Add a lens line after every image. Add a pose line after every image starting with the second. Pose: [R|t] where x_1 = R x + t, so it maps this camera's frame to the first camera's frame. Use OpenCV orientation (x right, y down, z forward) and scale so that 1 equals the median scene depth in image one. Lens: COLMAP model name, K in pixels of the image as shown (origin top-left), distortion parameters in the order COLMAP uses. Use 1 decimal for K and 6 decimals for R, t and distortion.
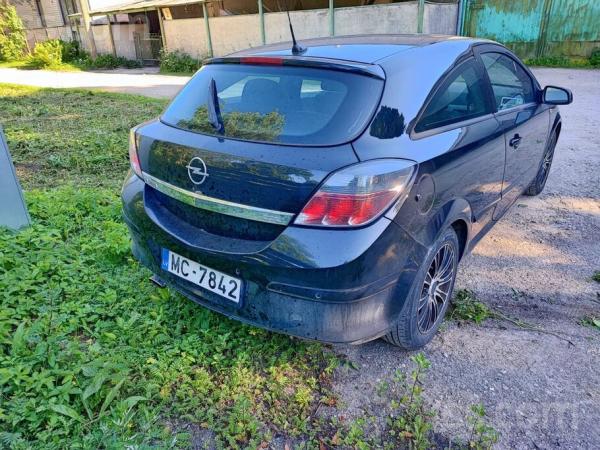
lens RADIAL K [[435.3, 0, 300.0], [0, 435.3, 225.0], [0, 0, 1]] dist [0.045521, -0.056354]
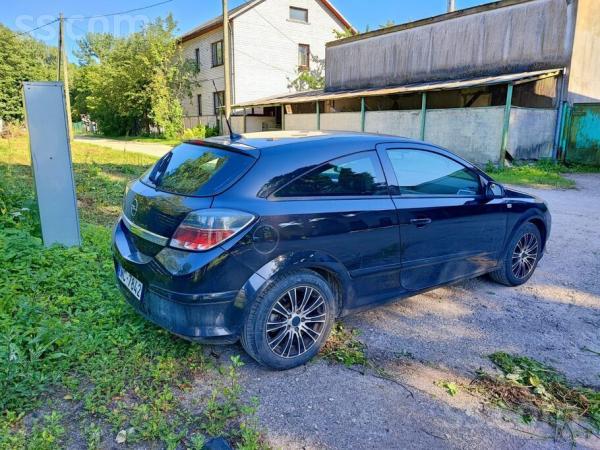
lens RADIAL K [[435.3, 0, 300.0], [0, 435.3, 225.0], [0, 0, 1]] dist [0.045521, -0.056354]
pose [[0.954855, 0.108767, -0.276444, 0.622036], [-0.159707, 0.972596, -0.168971, 0.083365], [0.250490, 0.205493, 0.946059, -0.226454]]
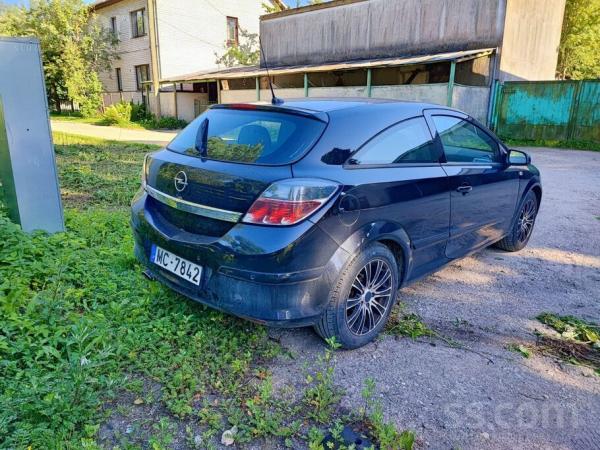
lens RADIAL K [[435.3, 0, 300.0], [0, 435.3, 225.0], [0, 0, 1]] dist [0.045521, -0.056354]
pose [[0.991627, 0.079509, -0.101757, 0.225307], [-0.094090, 0.984559, -0.147618, 0.141652], [0.088449, 0.155957, 0.983796, -0.203235]]
